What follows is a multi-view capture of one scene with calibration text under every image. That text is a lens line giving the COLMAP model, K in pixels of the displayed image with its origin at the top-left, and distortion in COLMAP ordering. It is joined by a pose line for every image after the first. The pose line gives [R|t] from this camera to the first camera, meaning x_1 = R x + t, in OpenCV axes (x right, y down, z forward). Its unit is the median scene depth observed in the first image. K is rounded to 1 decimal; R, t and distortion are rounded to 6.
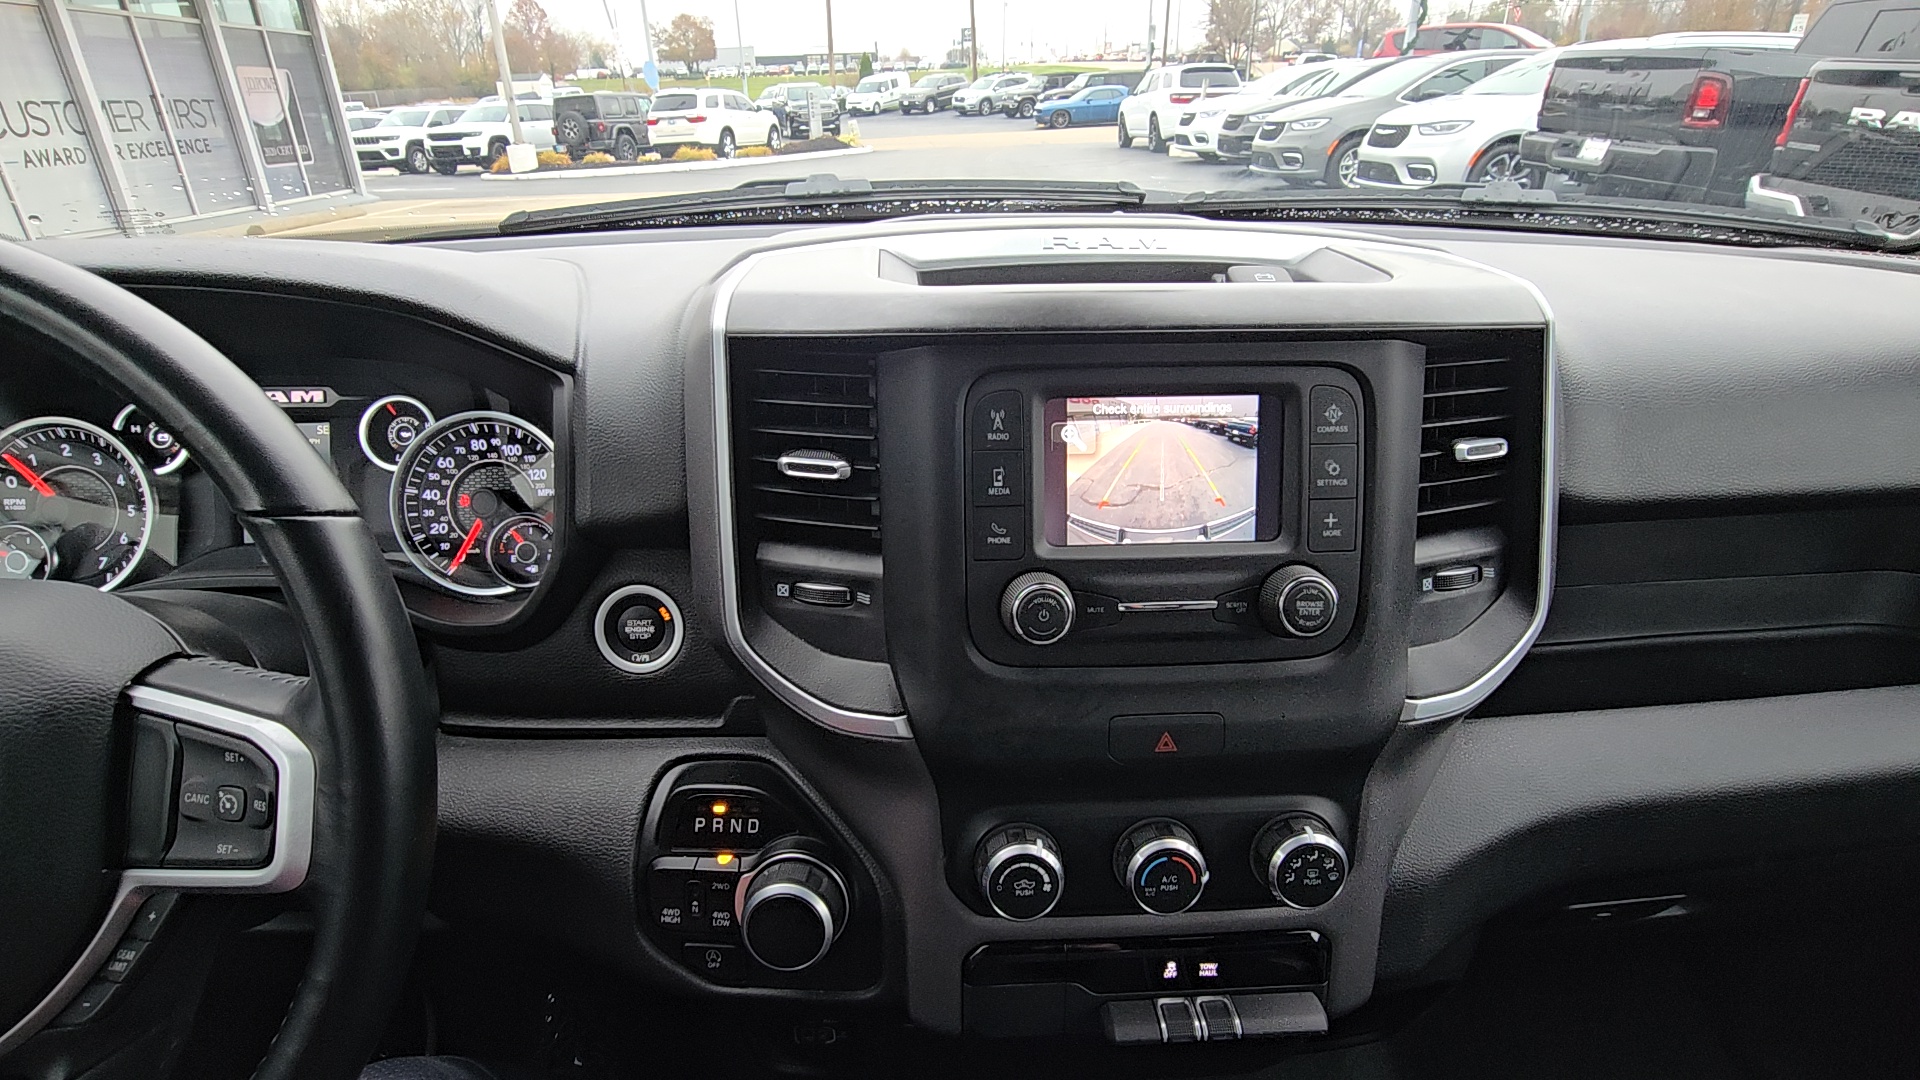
lens RADIAL K [[964.6, 0, 951.8], [0, 964.6, 550.6], [0, 0, 1]] dist [0.001074, -0.001247]
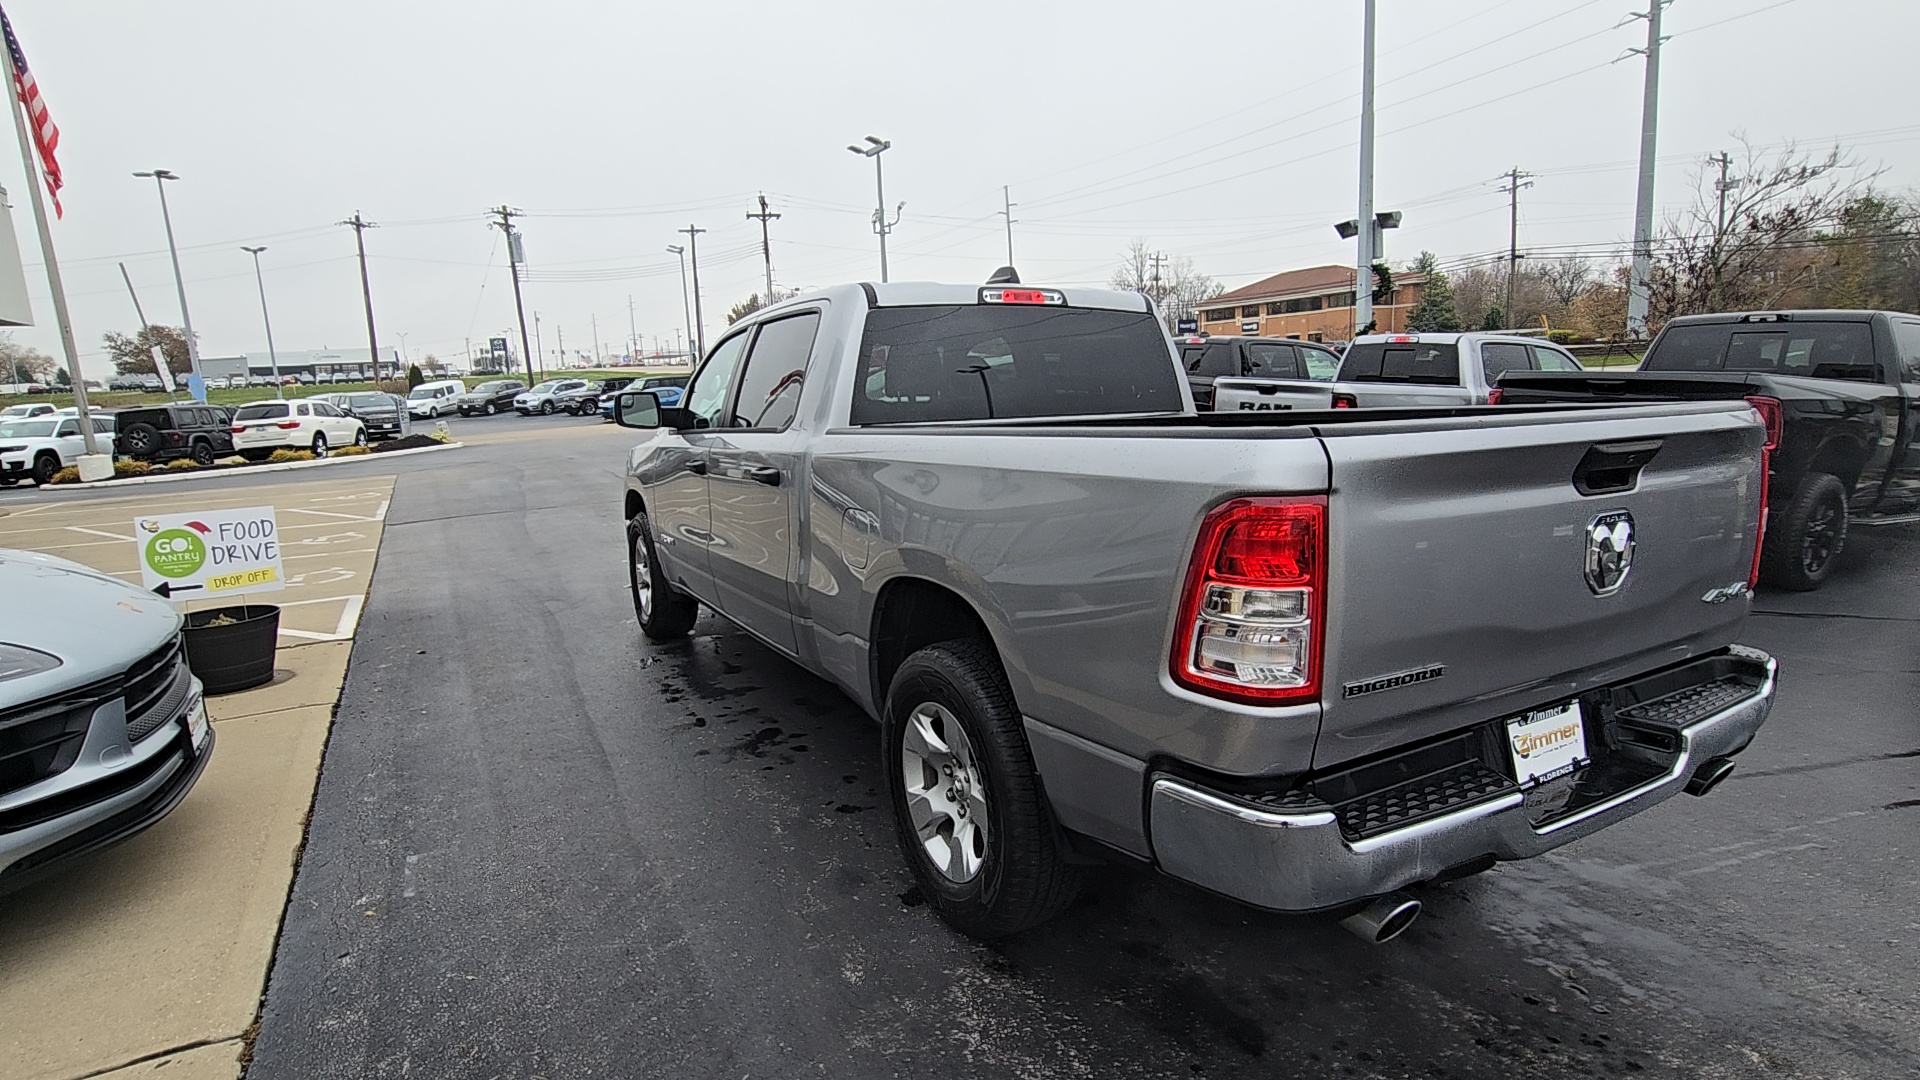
lens RADIAL K [[964.6, 0, 951.2], [0, 964.6, 546.1], [0, 0, 1]] dist [0.001074, -0.001247]
pose [[0.899254, -0.094081, 0.427190, -0.062133], [0.209859, 0.949657, -0.232617, 0.073809], [-0.383799, 0.298832, 0.873727, -0.156766]]
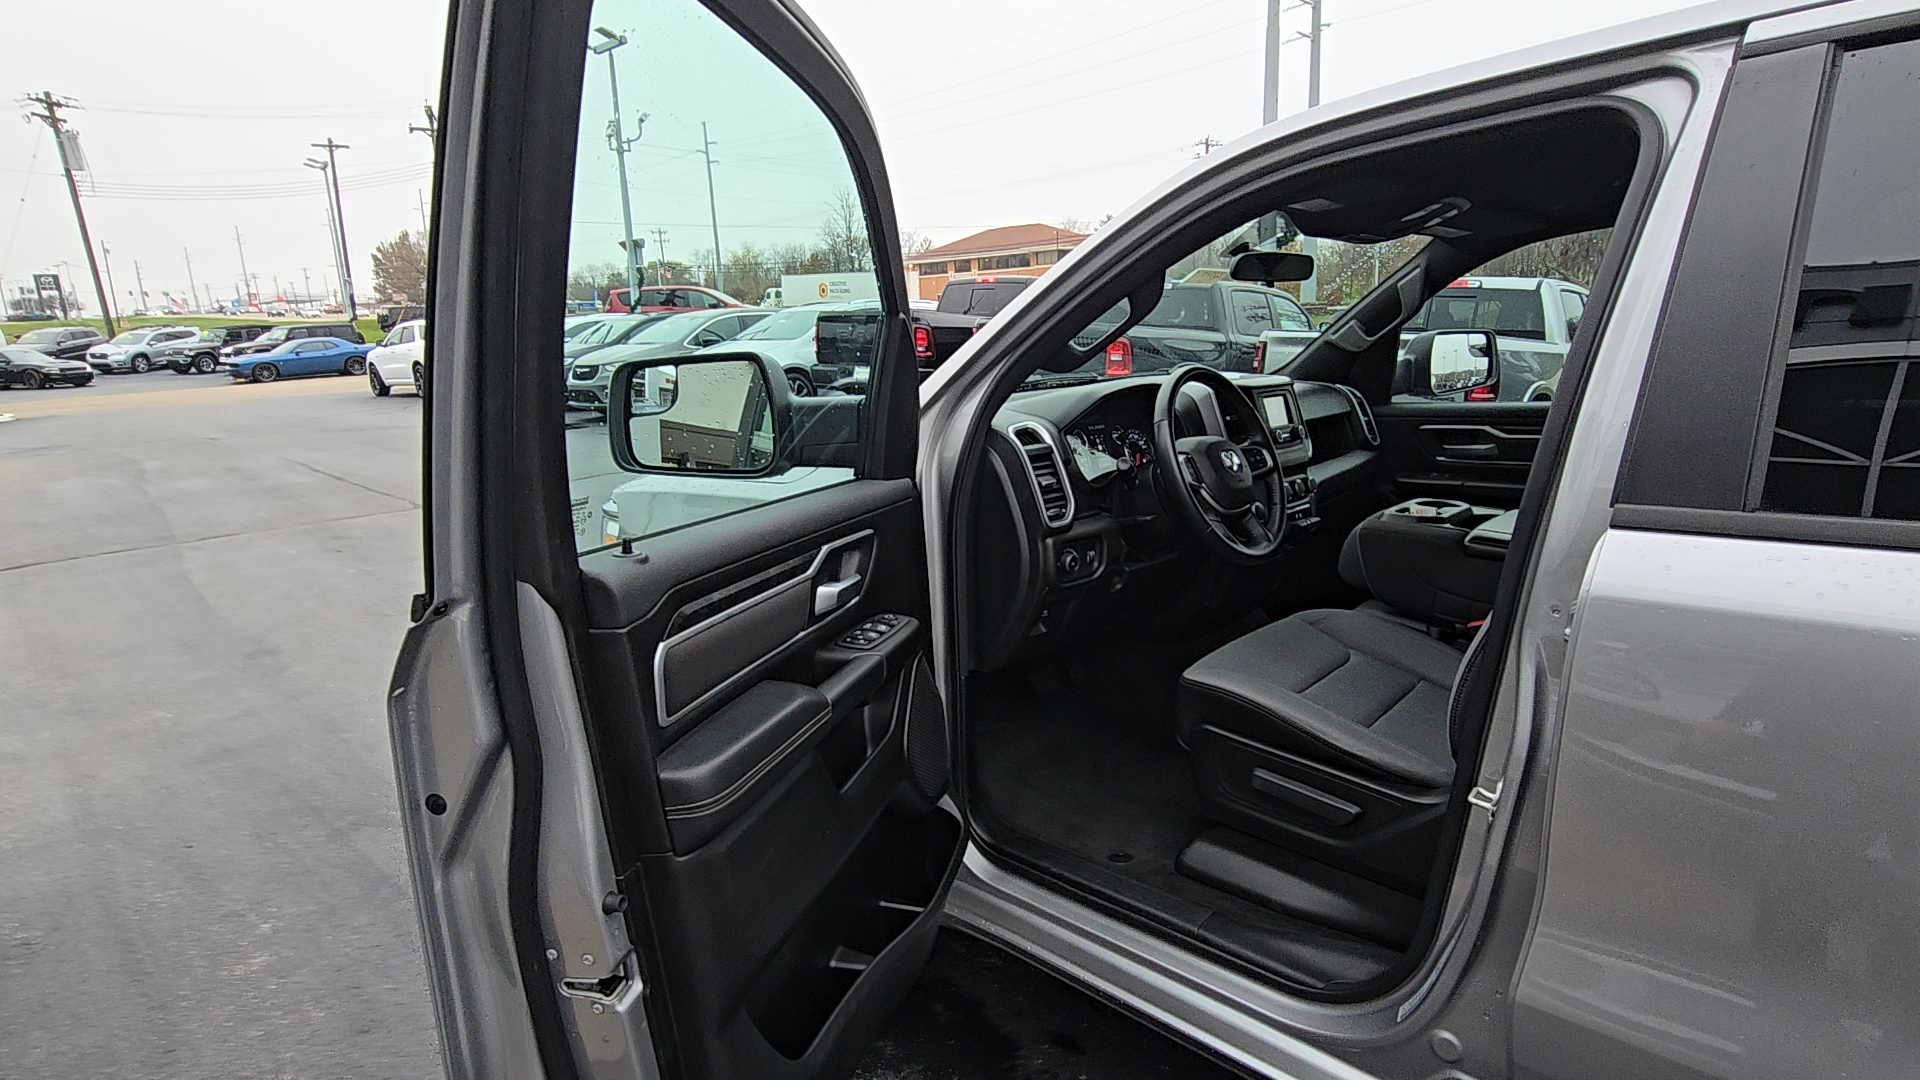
lens RADIAL K [[964.6, 0, 950.5], [0, 964.6, 546.1], [0, 0, 1]] dist [0.001074, -0.001247]
pose [[0.726293, -0.160688, 0.668340, -0.069661], [0.310139, 0.944307, -0.109994, 0.009465], [-0.613443, 0.287166, 0.735679, -0.023146]]
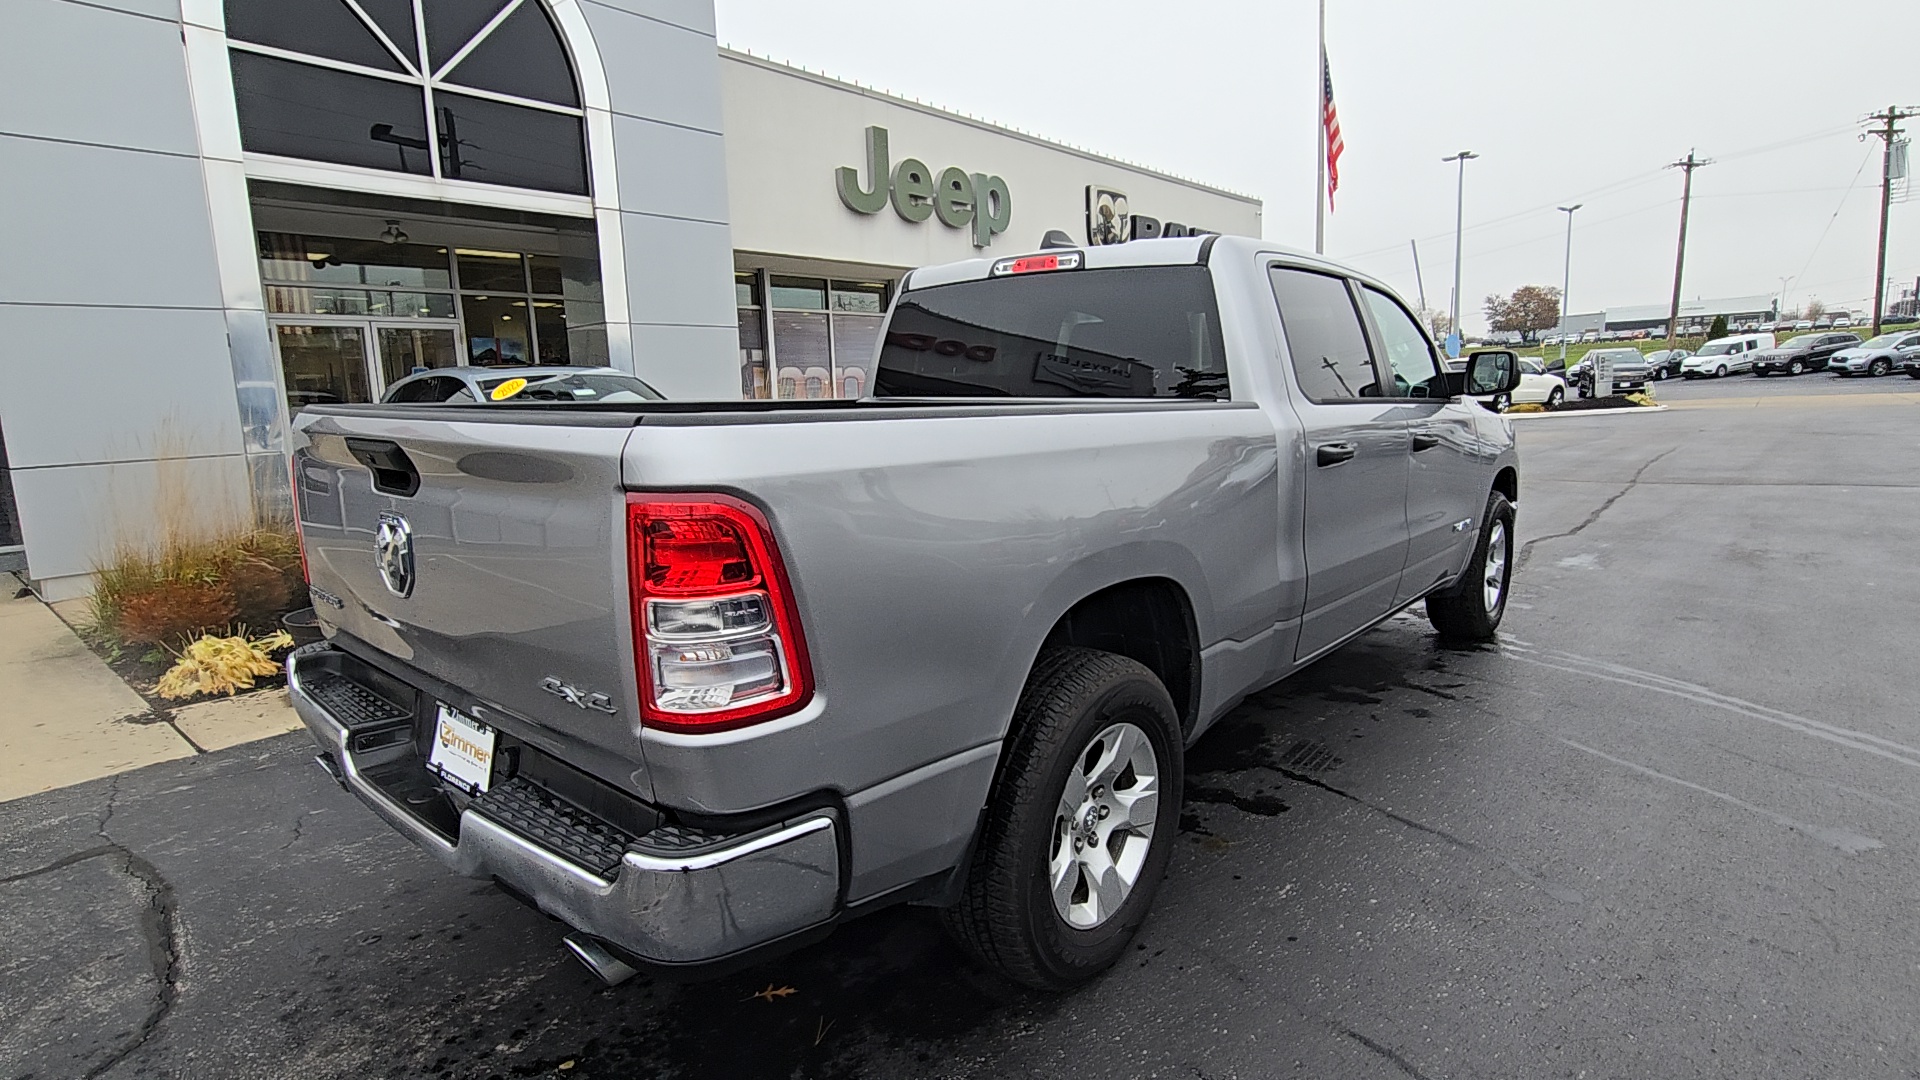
lens RADIAL K [[964.6, 0, 950.9], [0, 964.6, 544.6], [0, 0, 1]] dist [0.001074, -0.001247]
pose [[0.716420, 0.109020, -0.689099, 0.087800], [-0.280711, 0.949281, -0.141658, 0.065777], [0.638705, 0.294924, 0.710687, -0.136976]]
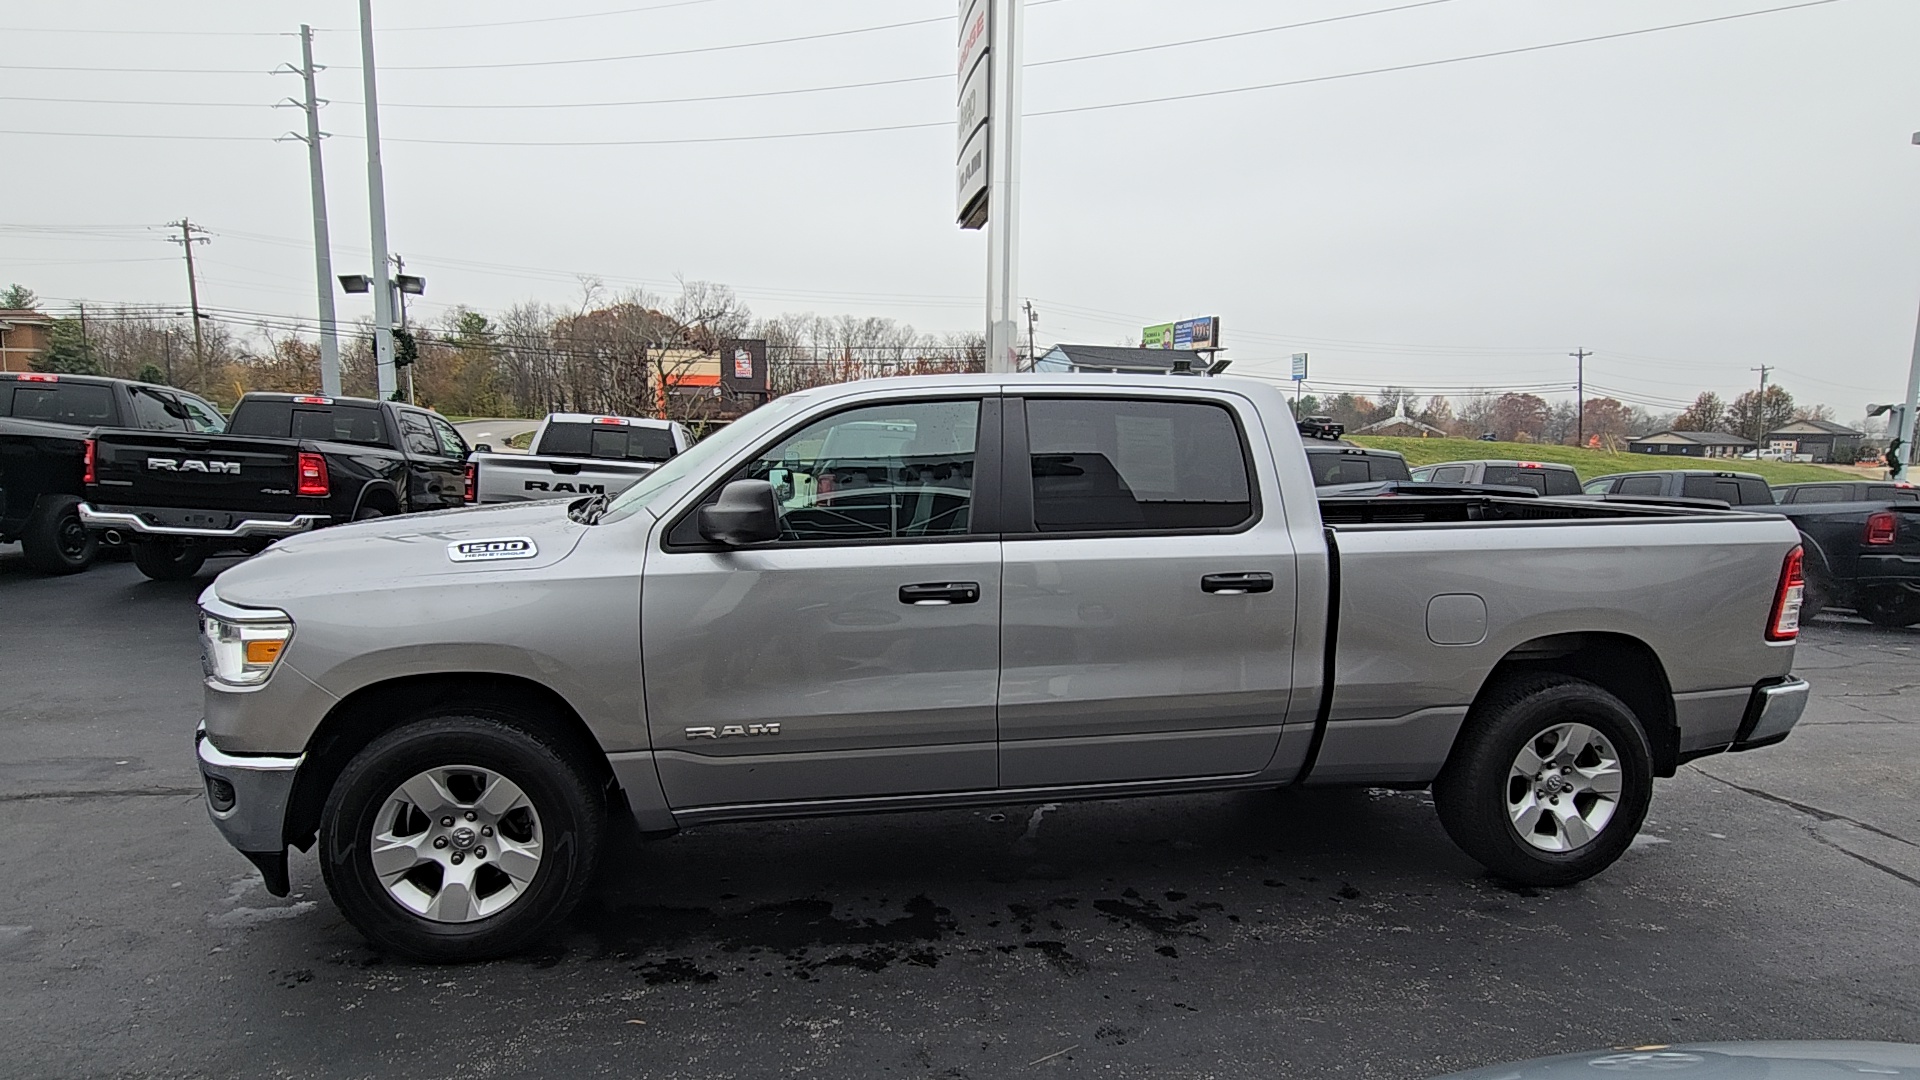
lens RADIAL K [[964.6, 0, 952.4], [0, 964.6, 542.0], [0, 0, 1]] dist [0.001074, -0.001247]
pose [[-0.115620, -0.094835, 0.988756, -0.138630], [0.408087, 0.903006, 0.134330, -0.004973], [-0.905592, 0.419029, -0.065705, 0.000824]]
